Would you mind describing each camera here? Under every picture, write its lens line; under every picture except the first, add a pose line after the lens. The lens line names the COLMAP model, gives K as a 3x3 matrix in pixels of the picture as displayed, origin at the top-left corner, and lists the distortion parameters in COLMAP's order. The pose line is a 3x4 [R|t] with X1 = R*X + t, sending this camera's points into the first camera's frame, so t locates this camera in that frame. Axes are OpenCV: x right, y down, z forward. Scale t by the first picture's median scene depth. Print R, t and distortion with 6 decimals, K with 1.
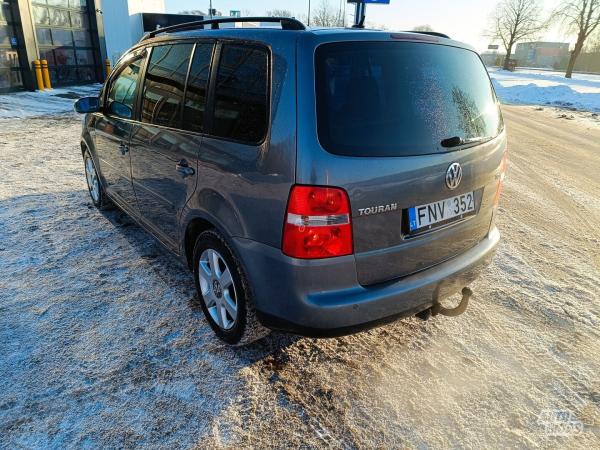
lens RADIAL K [[418.4, 0, 300.0], [0, 418.4, 225.0], [0, 0, 1]] dist [0.007201, -0.005822]
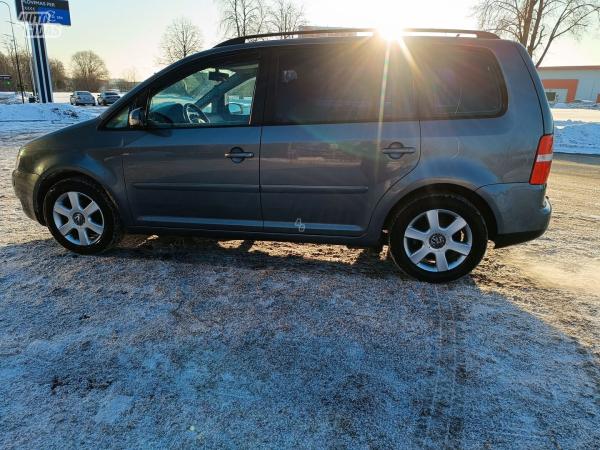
lens RADIAL K [[418.4, 0, 300.0], [0, 418.4, 225.0], [0, 0, 1]] dist [0.007201, -0.005822]
pose [[0.741512, -0.216157, 0.635166, -1.310489], [0.253228, 0.966830, 0.033402, -0.037961], [-0.621318, 0.136074, 0.771653, 0.293064]]
